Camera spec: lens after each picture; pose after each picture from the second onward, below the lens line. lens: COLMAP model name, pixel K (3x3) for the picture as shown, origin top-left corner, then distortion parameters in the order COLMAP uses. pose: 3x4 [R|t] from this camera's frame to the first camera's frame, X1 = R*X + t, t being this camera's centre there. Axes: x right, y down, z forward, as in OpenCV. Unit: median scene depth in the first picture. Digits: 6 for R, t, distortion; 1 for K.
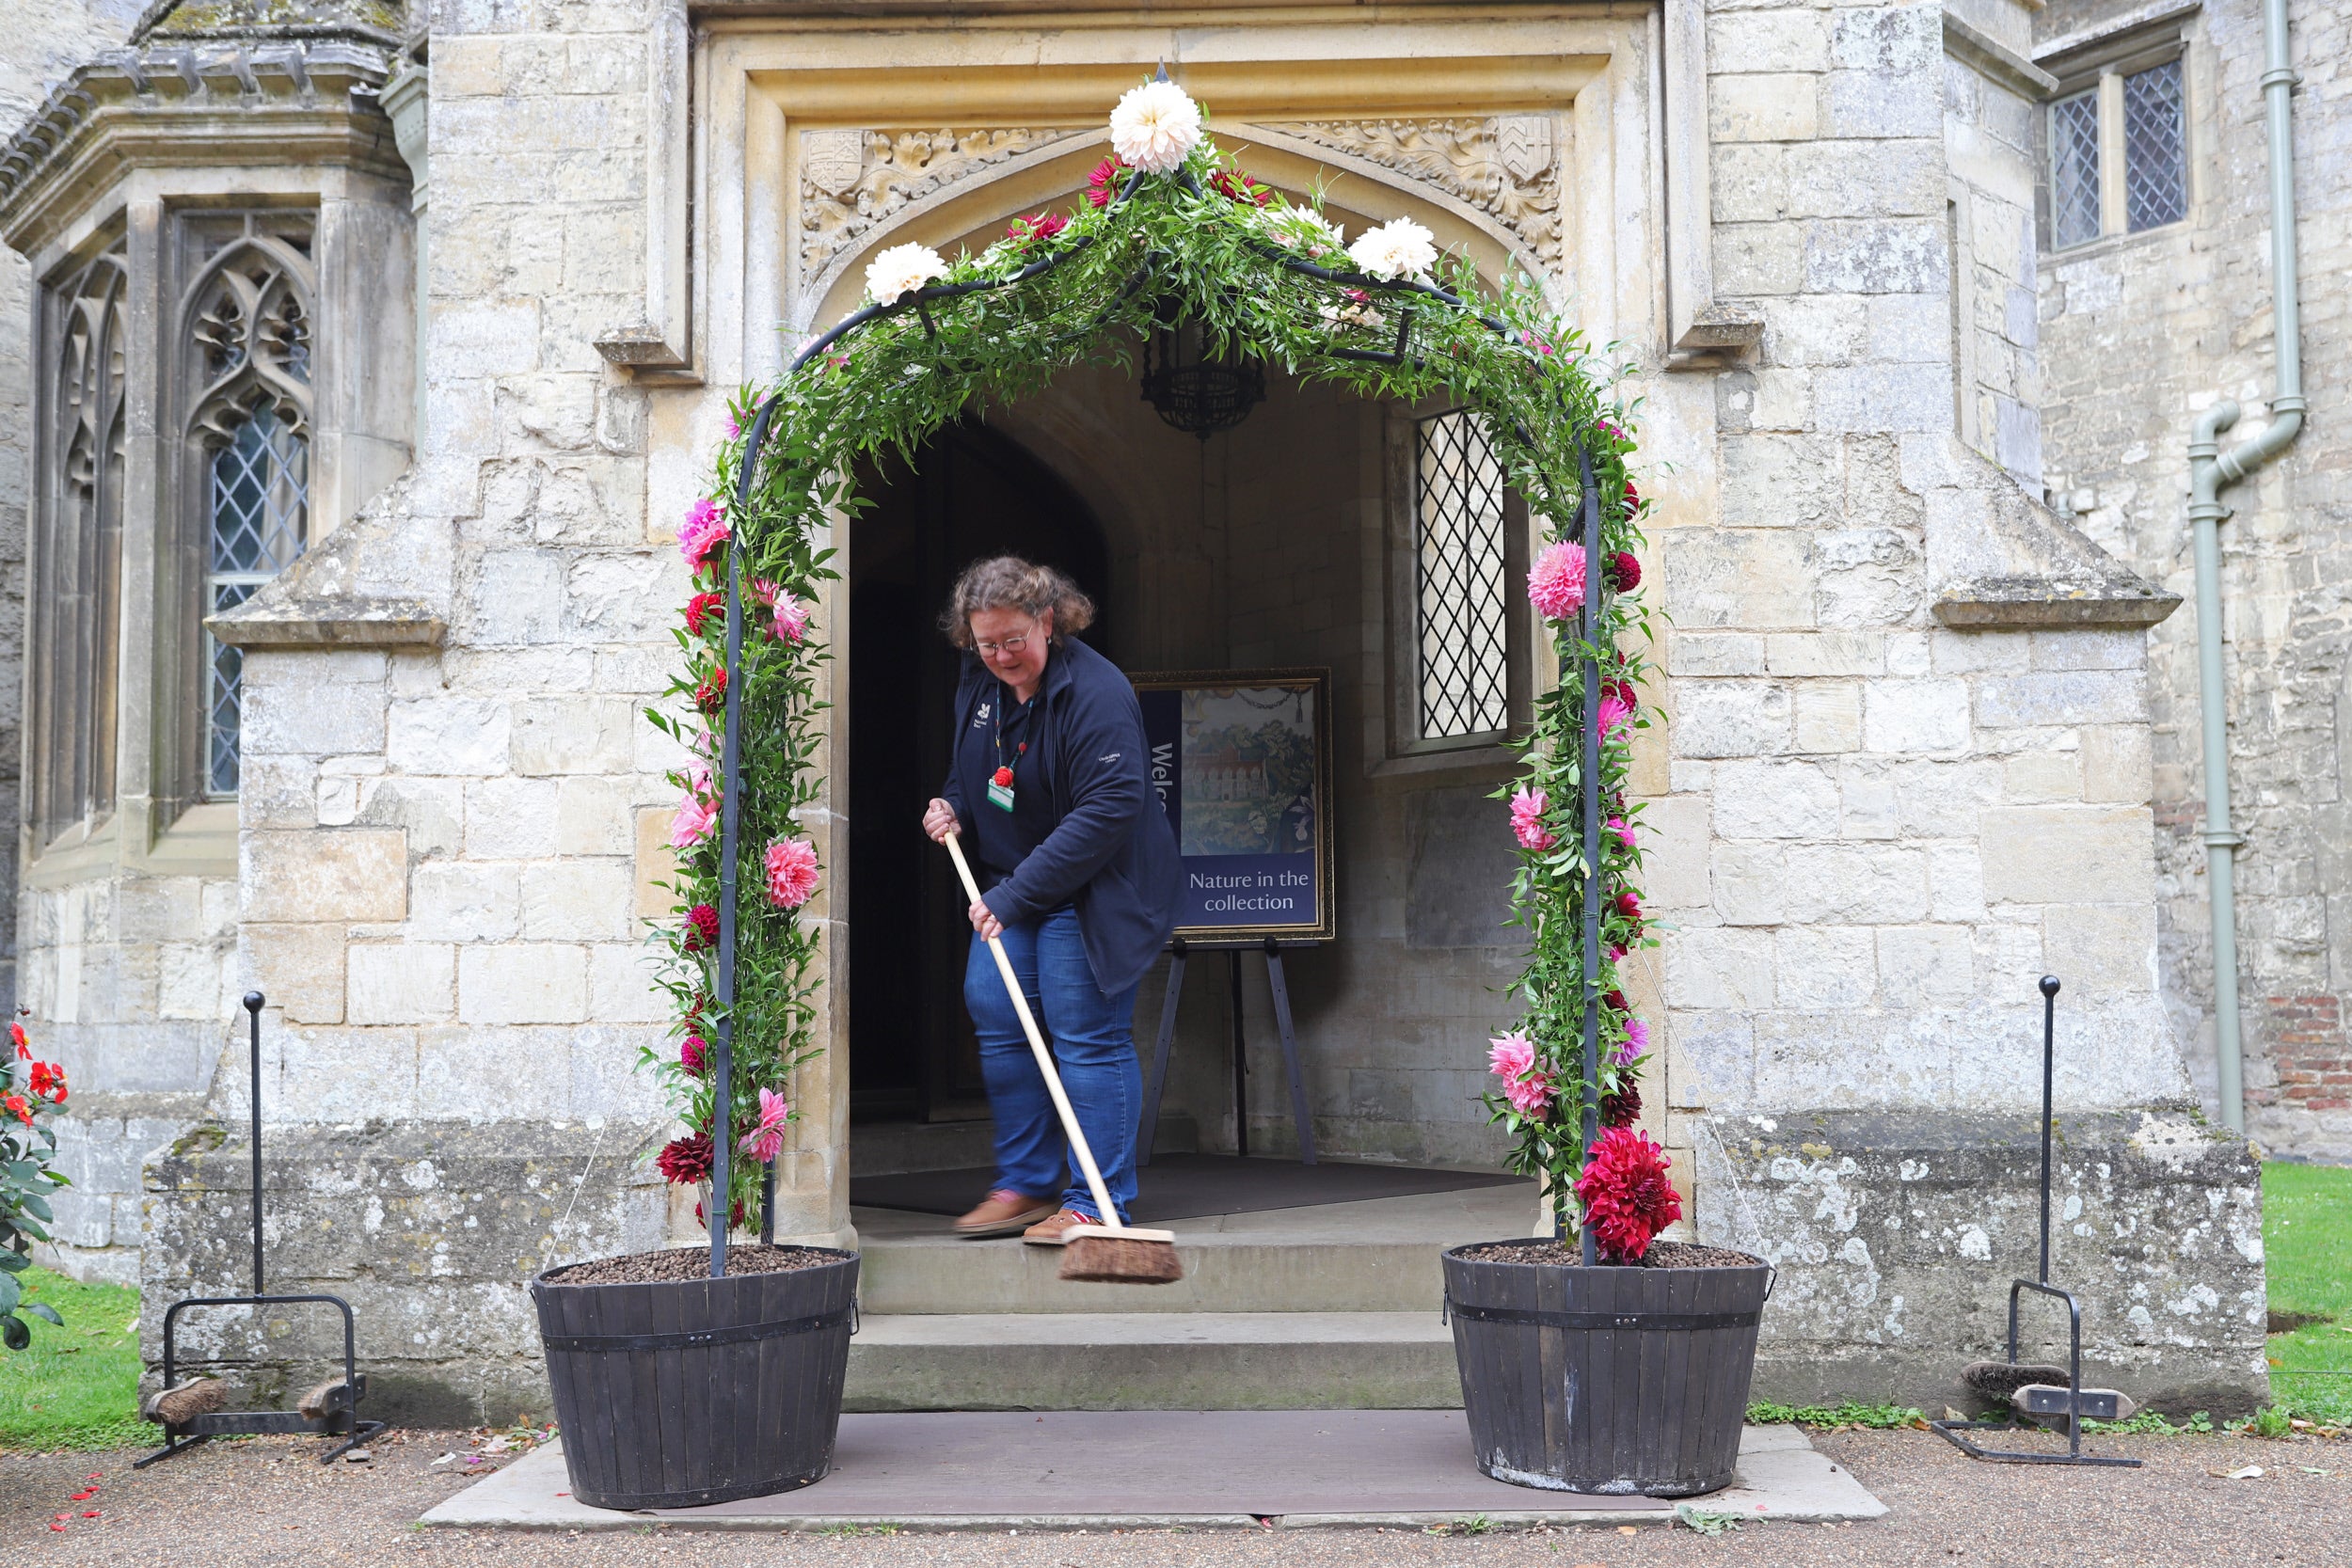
lens RADIAL K [[2156.1, 0, 1171.6], [0, 2156.1, 857.3], [0, 0, 1]] dist [0.039418, -0.005070]
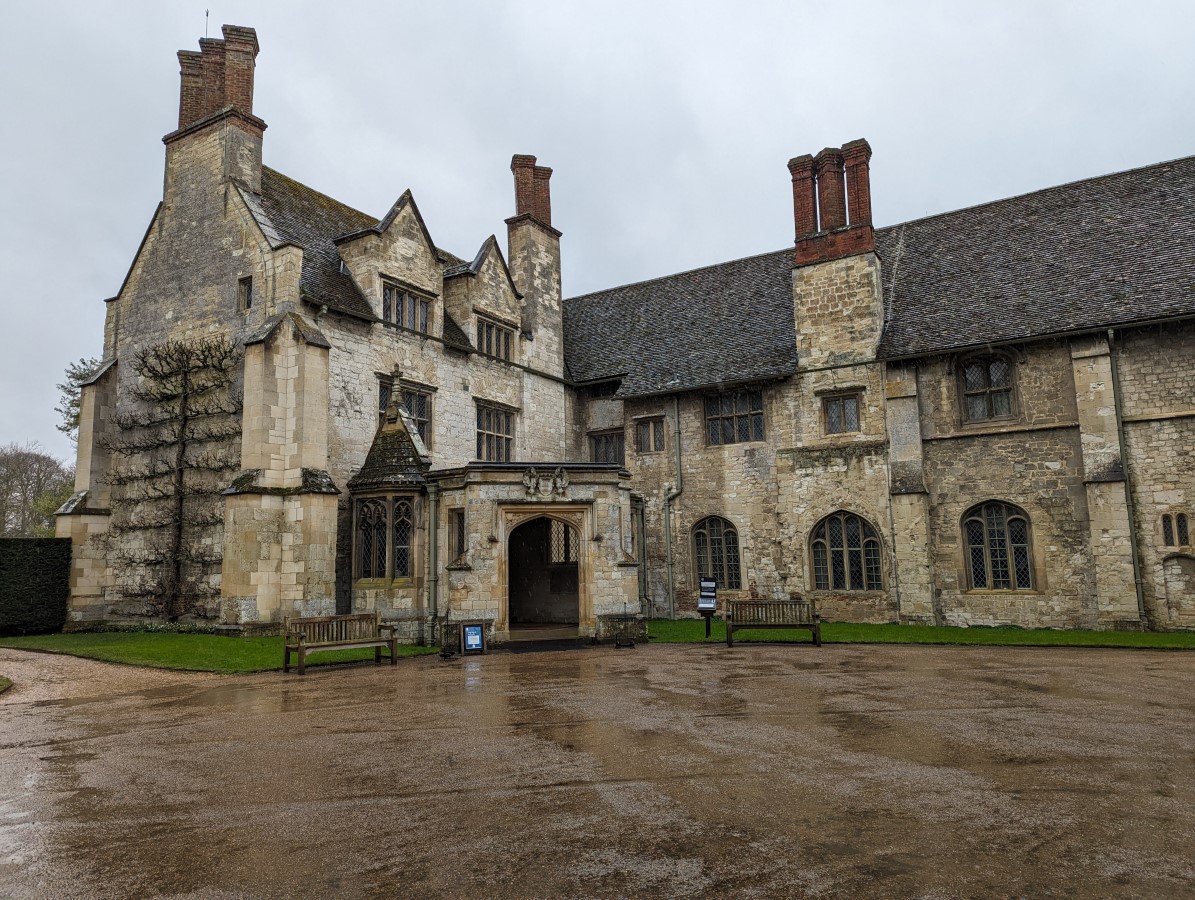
lens RADIAL K [[836.2, 0, 597.5], [0, 836.2, 450.0], [0, 0, 1]] dist [0.003975, 0.000142]
pose [[0.955204, 0.029382, 0.294486, -0.644438], [-0.005172, 0.996565, -0.082655, -0.228079], [-0.295903, 0.077429, 0.952075, -1.944156]]
